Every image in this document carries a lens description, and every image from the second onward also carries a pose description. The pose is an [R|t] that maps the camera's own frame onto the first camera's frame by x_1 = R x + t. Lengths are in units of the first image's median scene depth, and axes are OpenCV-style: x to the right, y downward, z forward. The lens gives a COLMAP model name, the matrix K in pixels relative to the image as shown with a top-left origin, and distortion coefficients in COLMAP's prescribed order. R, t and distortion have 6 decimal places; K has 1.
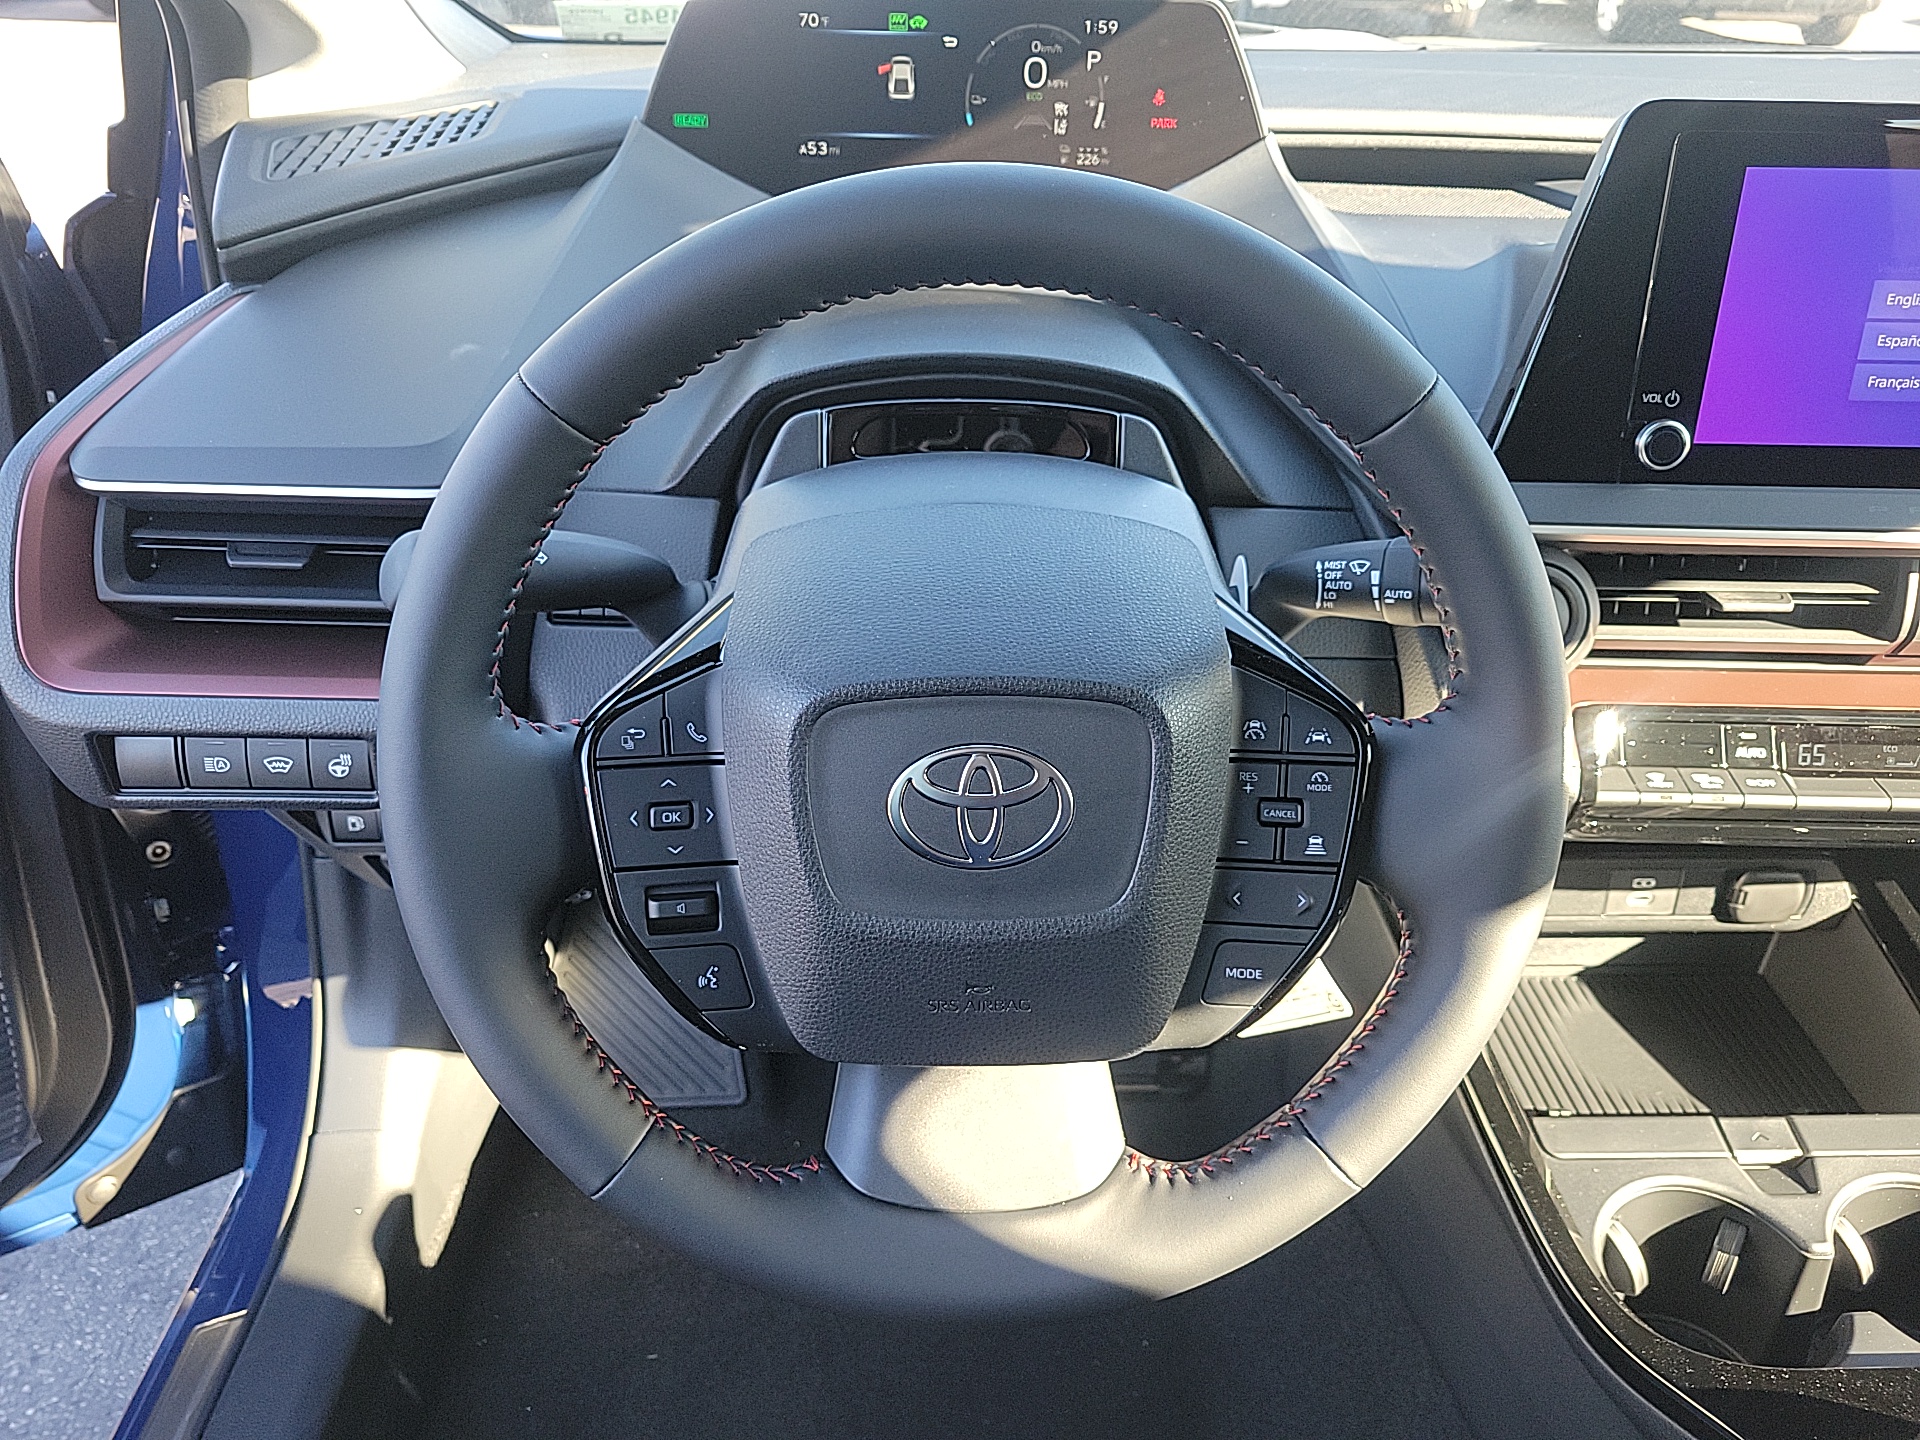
lens RADIAL K [[1465.7, 0, 954.1], [0, 1465.7, 712.7], [0, 0, 1]] dist [0.020053, -0.010261]
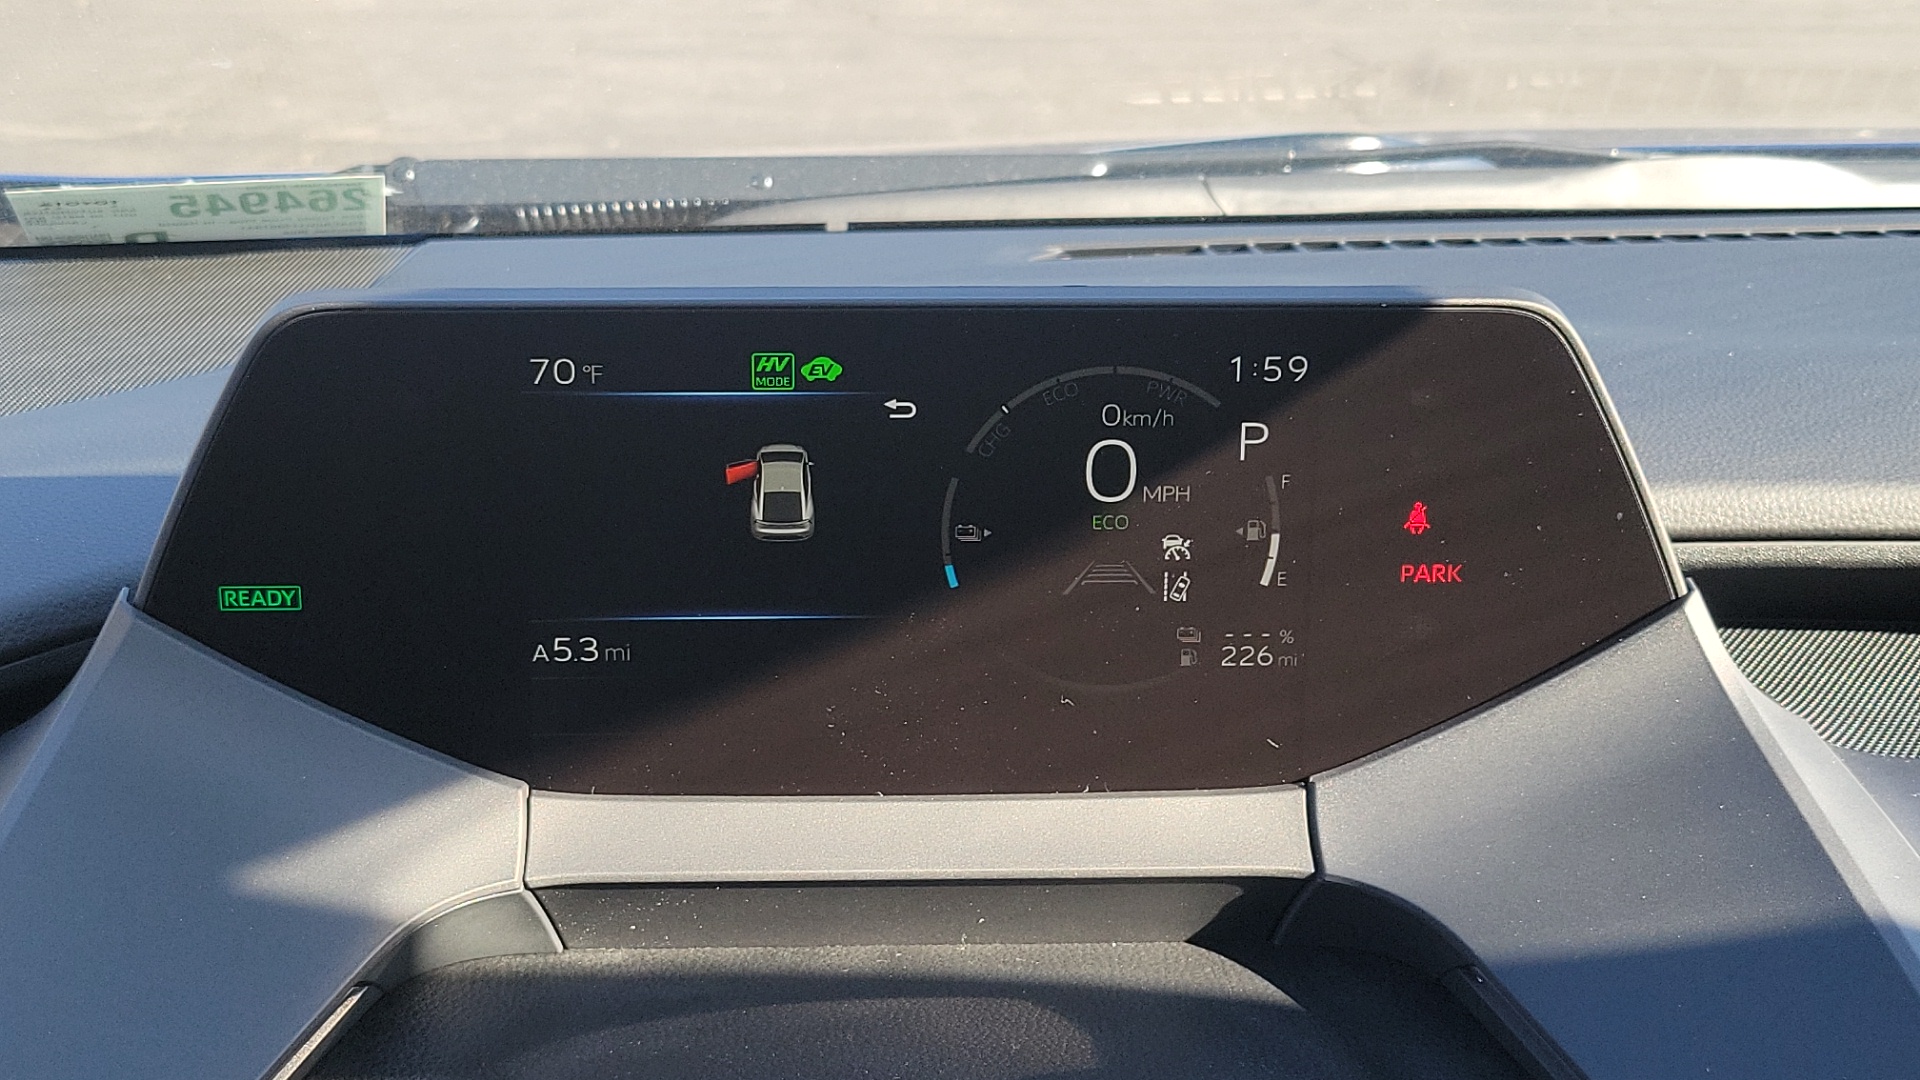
lens RADIAL K [[2916.6, 0, 962.2], [0, 2916.6, 544.9], [0, 0, 1]] dist [0.019515, 0.000000]
pose [[0.999736, -0.019510, 0.012144, 0.004573], [0.021652, 0.976769, -0.213198, -0.296349], [-0.007702, 0.213404, 0.976934, 0.261978]]
